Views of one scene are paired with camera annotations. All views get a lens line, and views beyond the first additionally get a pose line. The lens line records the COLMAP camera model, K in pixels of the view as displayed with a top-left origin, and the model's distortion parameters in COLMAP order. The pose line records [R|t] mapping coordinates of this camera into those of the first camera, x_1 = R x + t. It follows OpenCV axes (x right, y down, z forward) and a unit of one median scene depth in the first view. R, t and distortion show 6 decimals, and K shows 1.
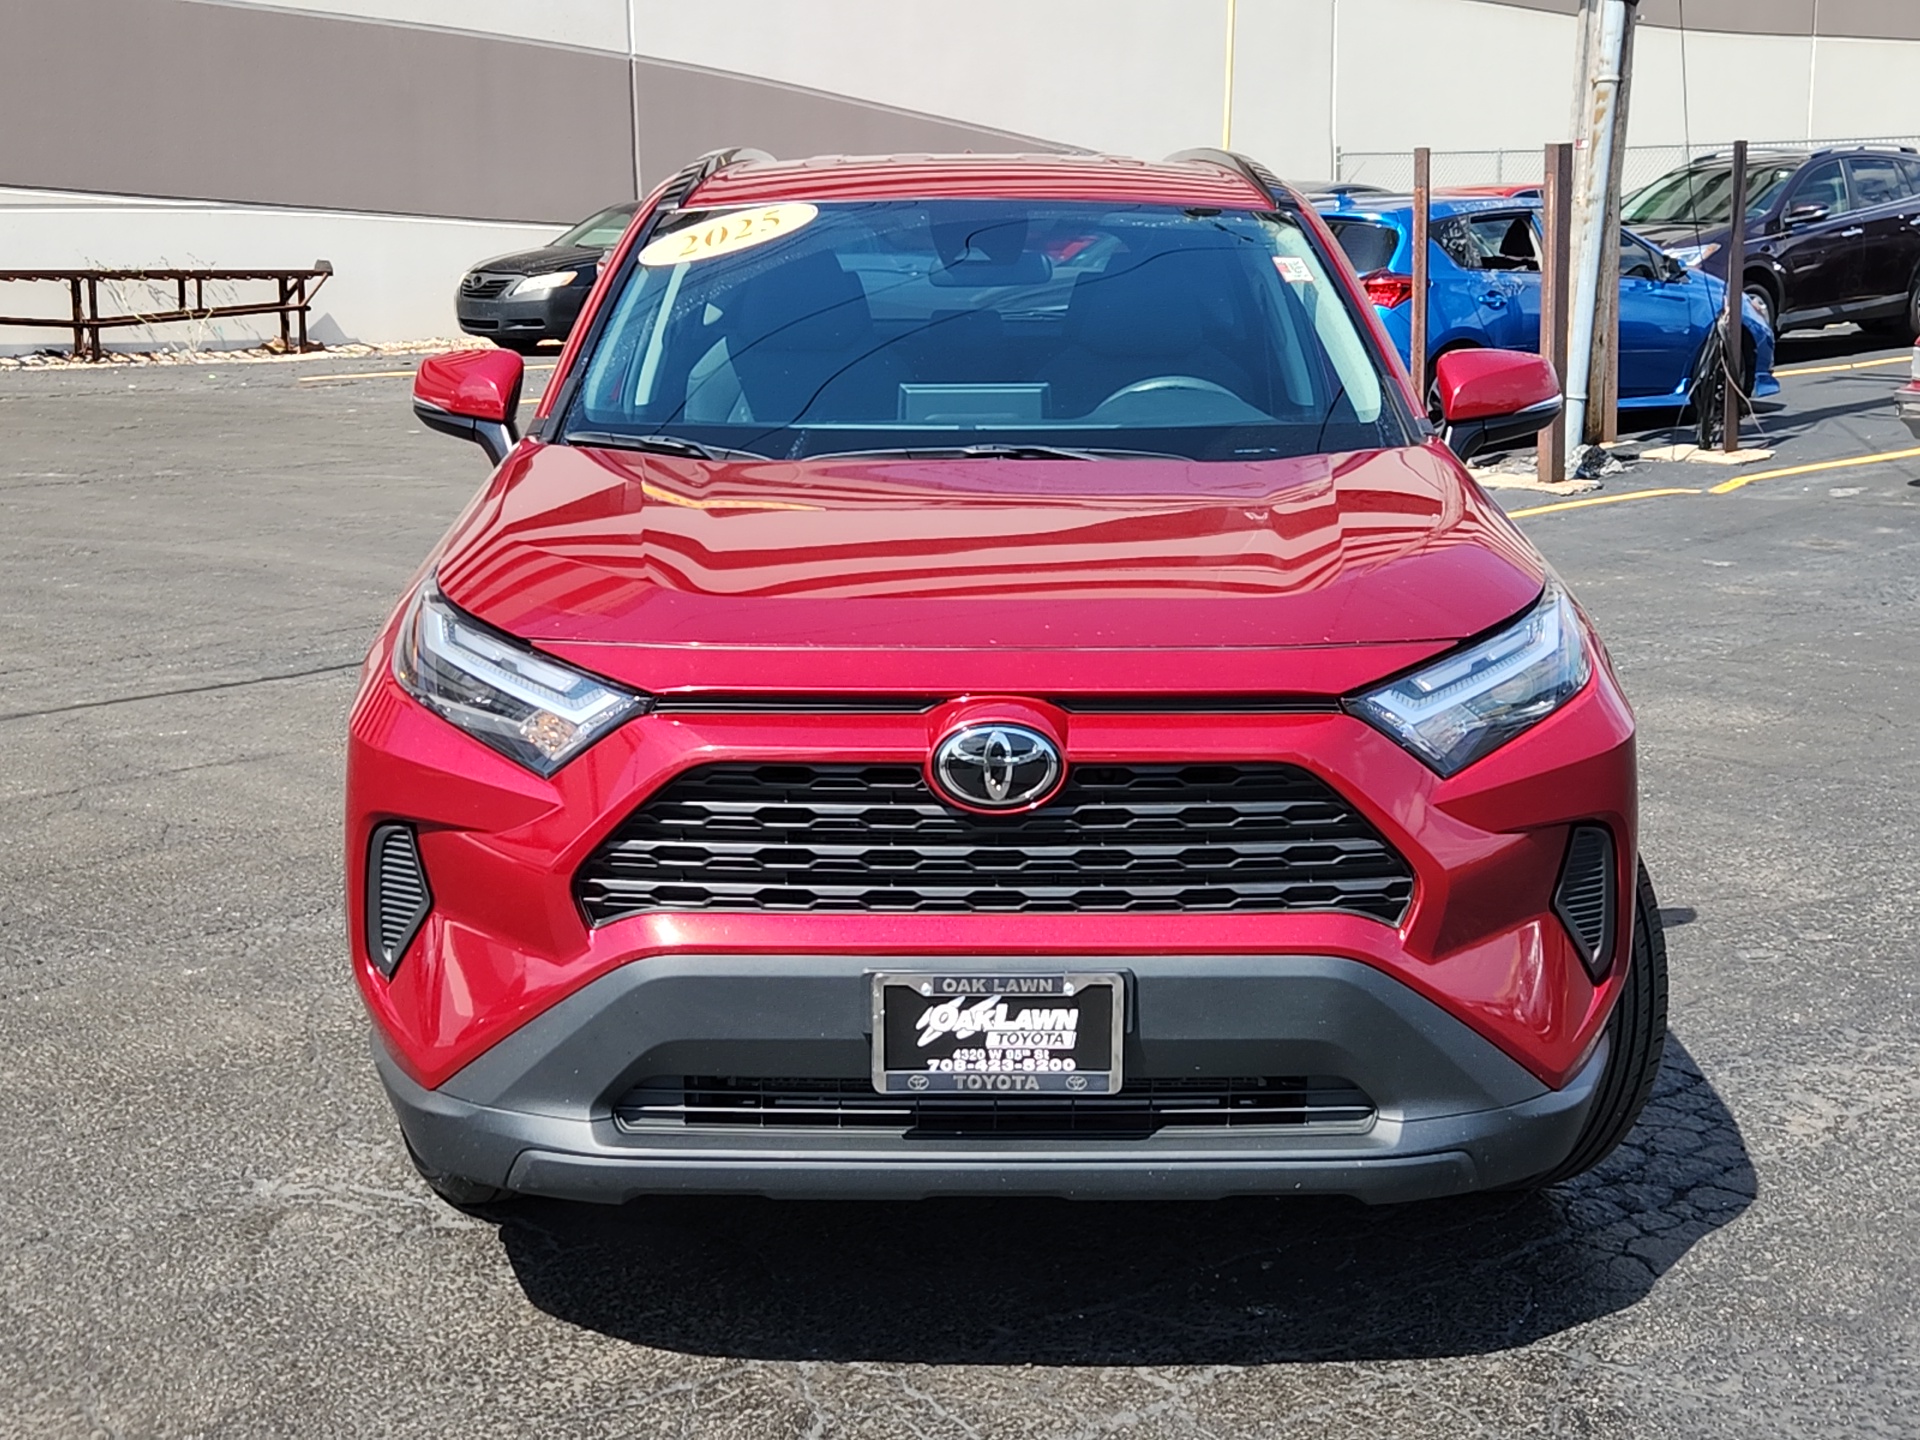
lens RADIAL K [[2592.5, 0, 897.0], [0, 2592.5, 720.5], [0, 0, 1]] dist [0.123721, -0.311117]
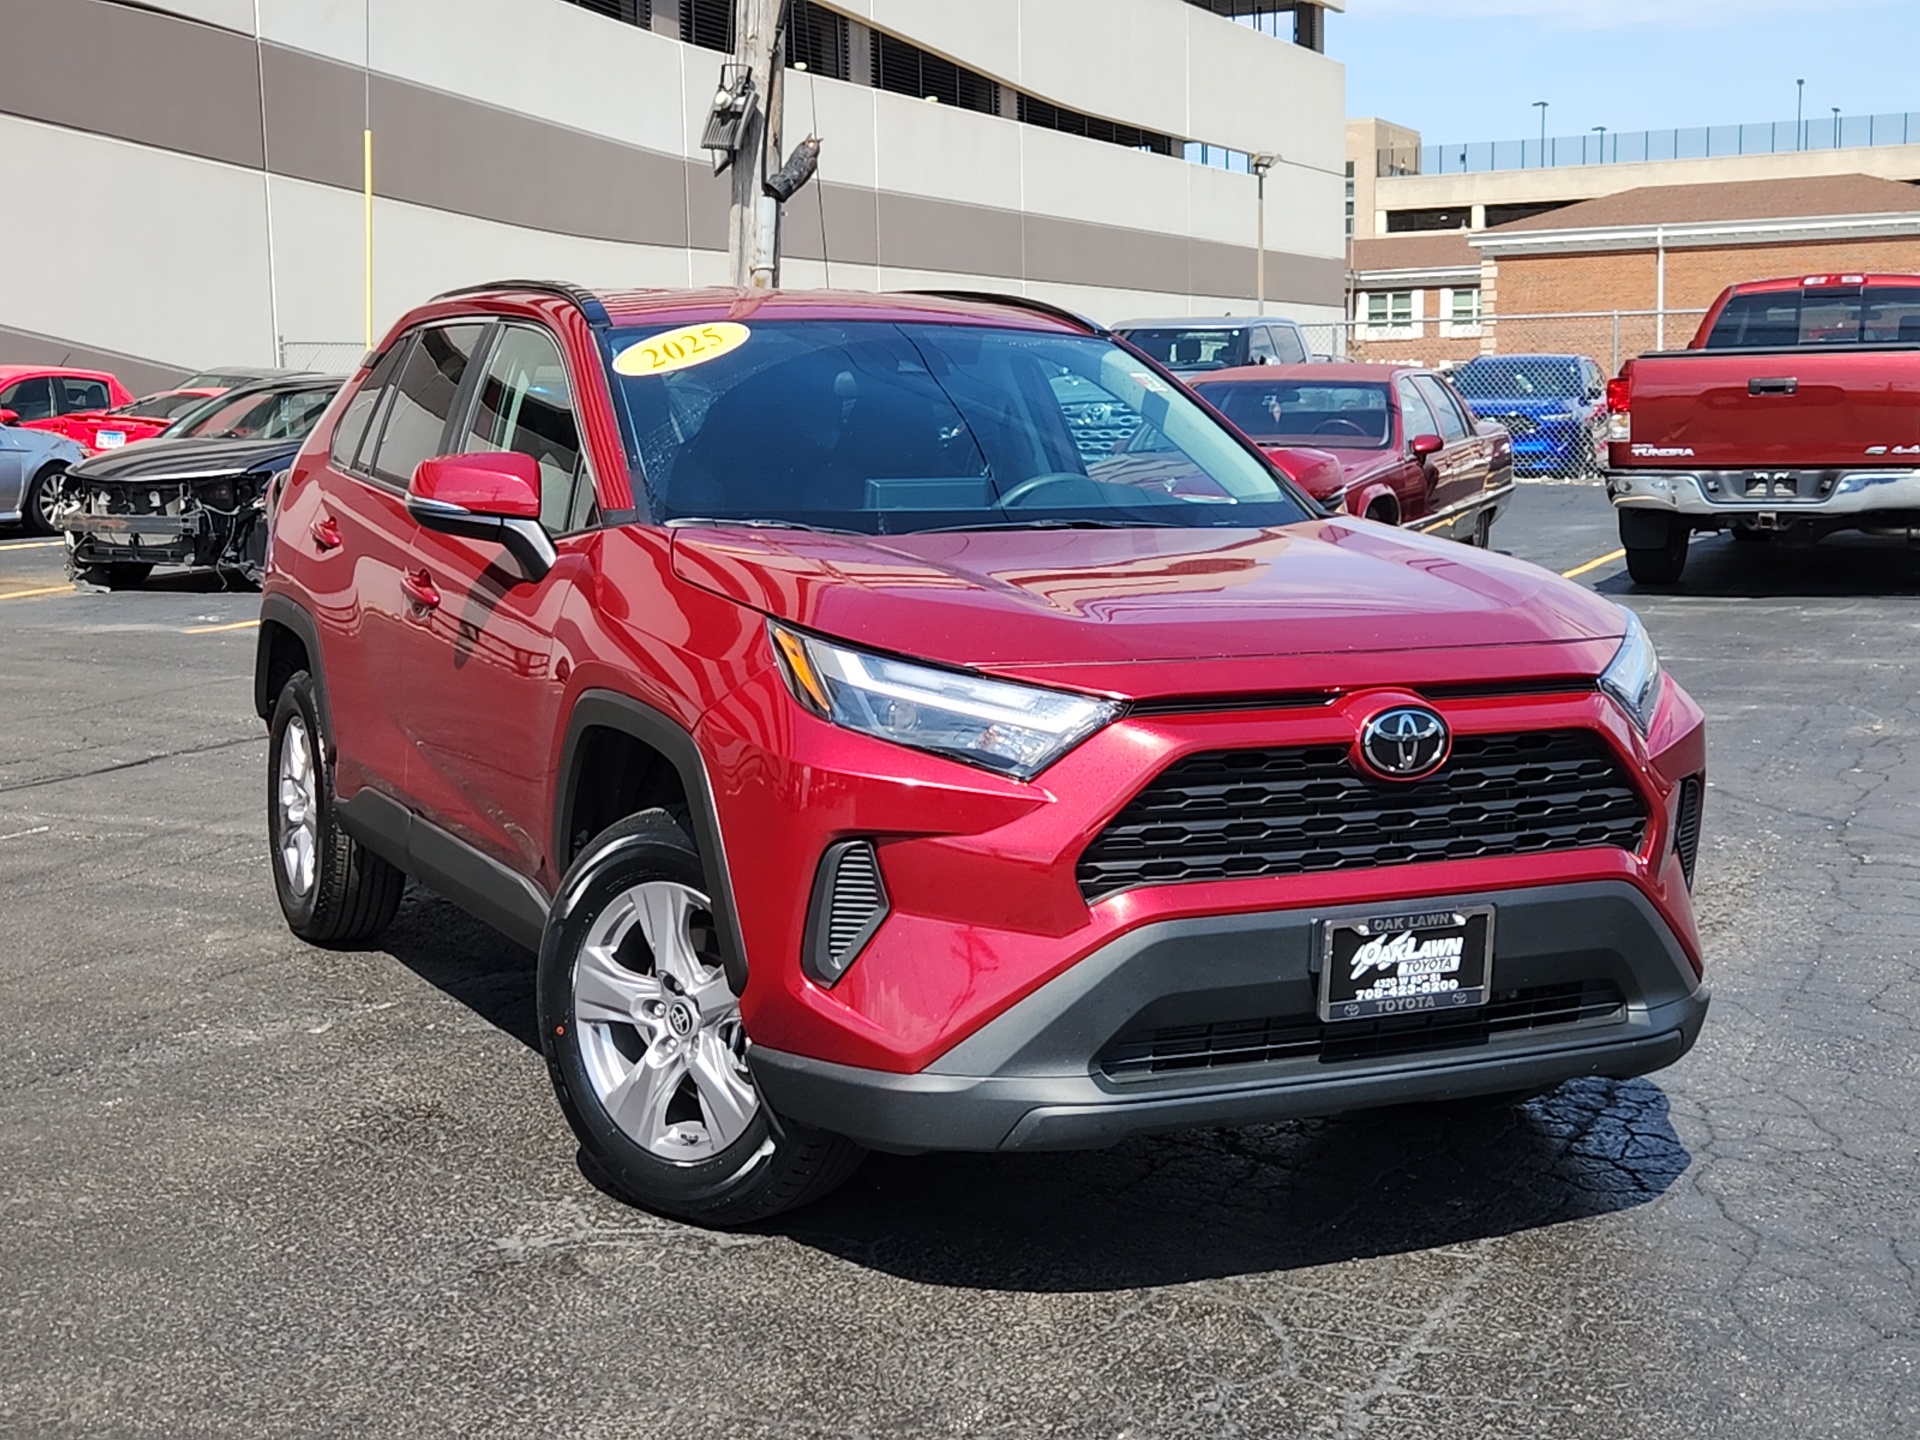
lens RADIAL K [[2592.5, 0, 897.0], [0, 2592.5, 720.5], [0, 0, 1]] dist [0.123721, -0.311117]
pose [[0.901275, -0.047372, 0.430650, -0.696752], [0.080276, 0.995052, -0.058546, 0.059354], [-0.425745, 0.087337, 0.900618, -0.011385]]
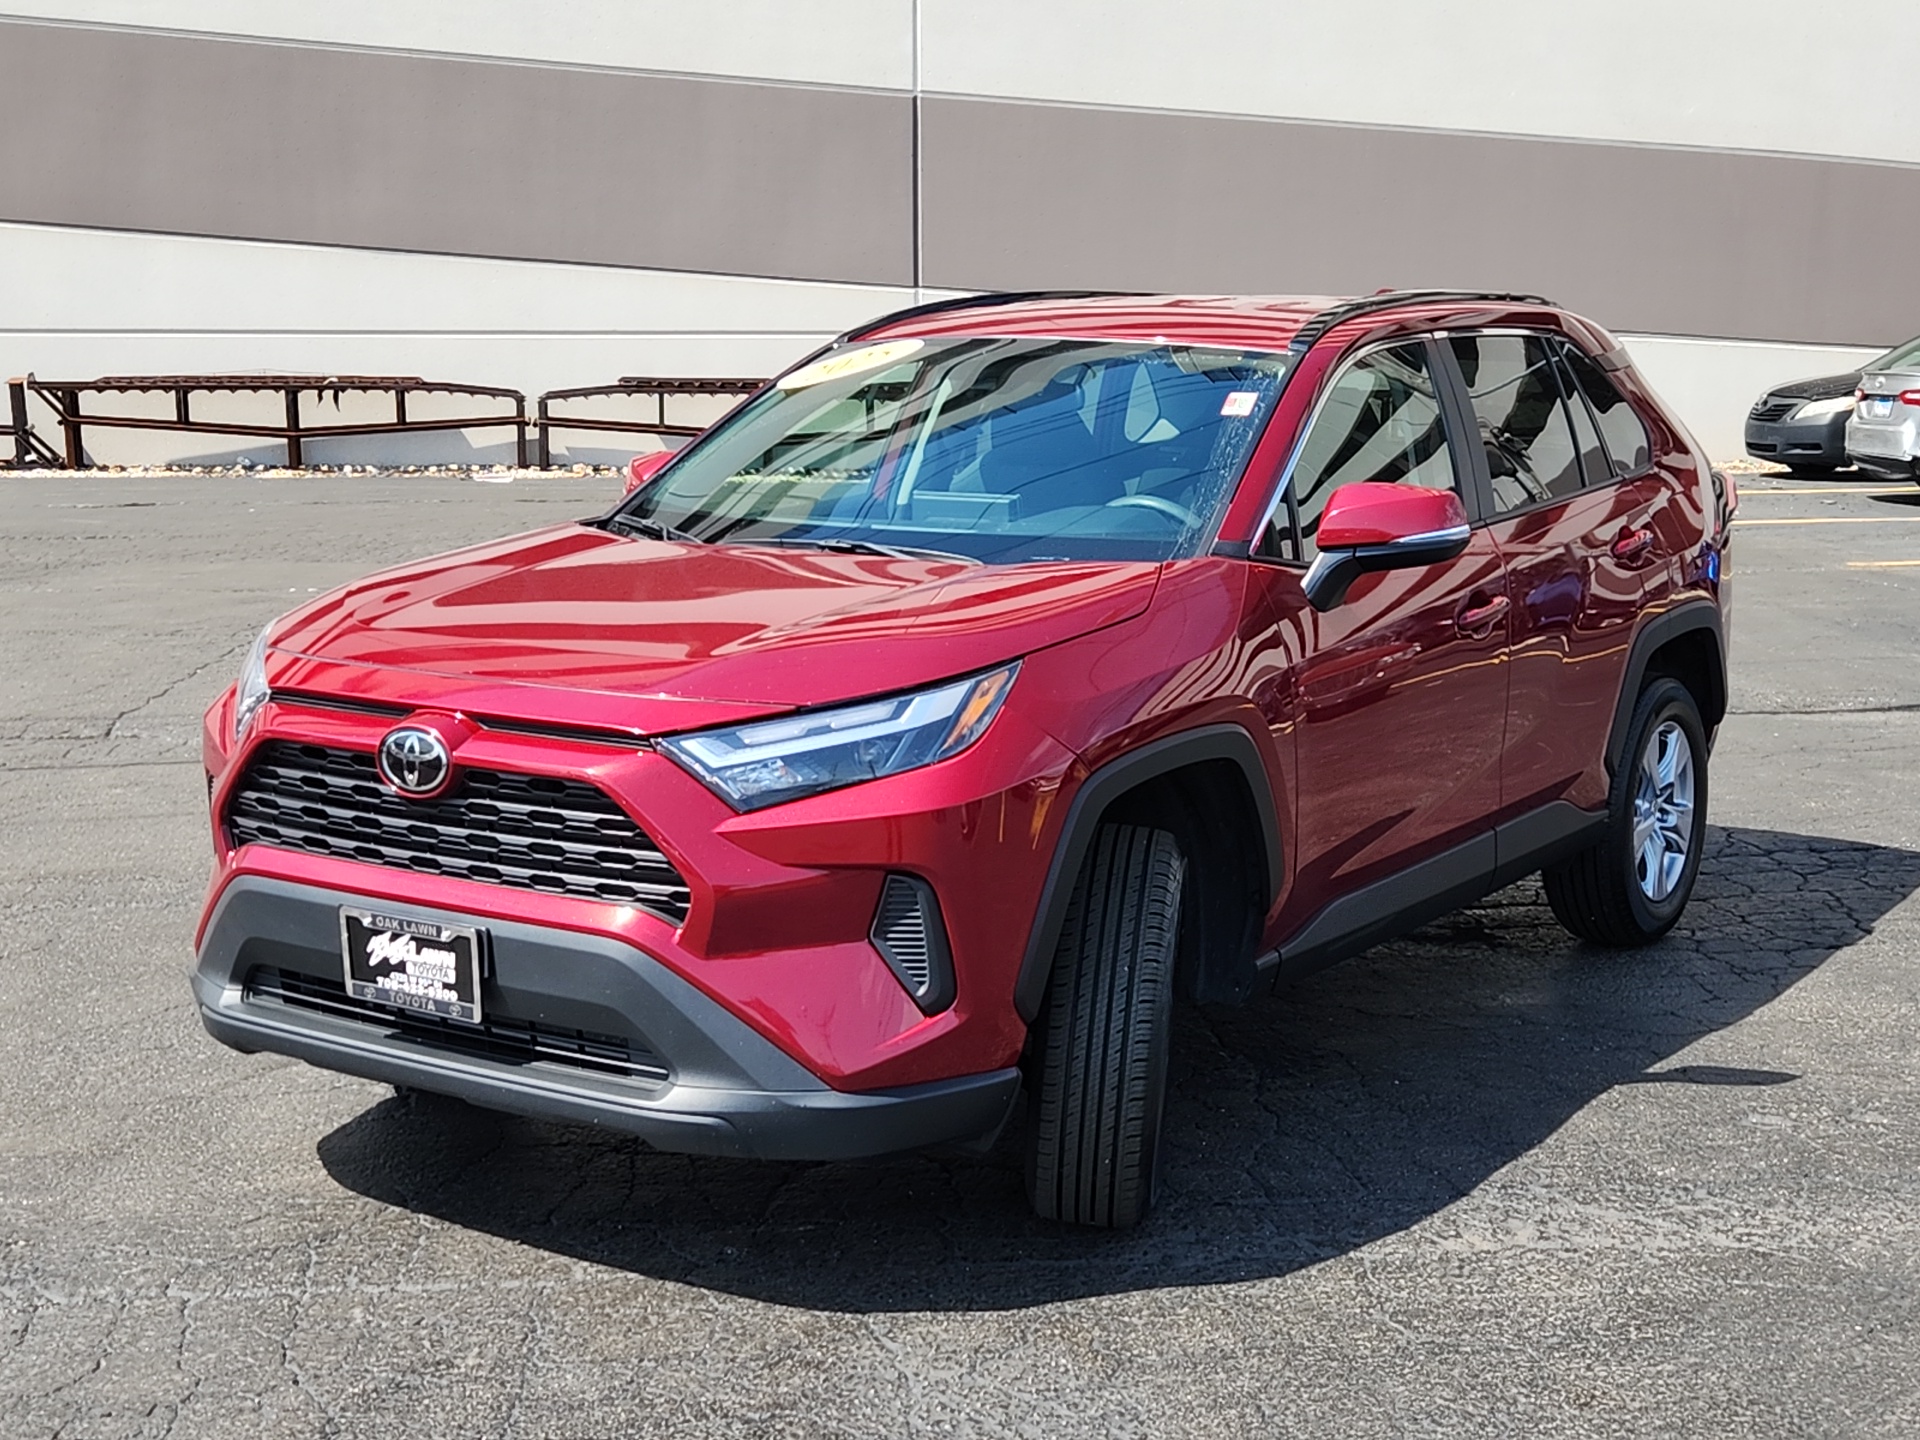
lens RADIAL K [[2592.5, 0, 897.0], [0, 2592.5, 720.5], [0, 0, 1]] dist [0.123721, -0.311117]
pose [[0.835202, 0.095651, -0.541561, 0.950858], [-0.116528, 0.993178, -0.004295, -0.025951], [0.537456, 0.066694, 0.840650, 0.005871]]
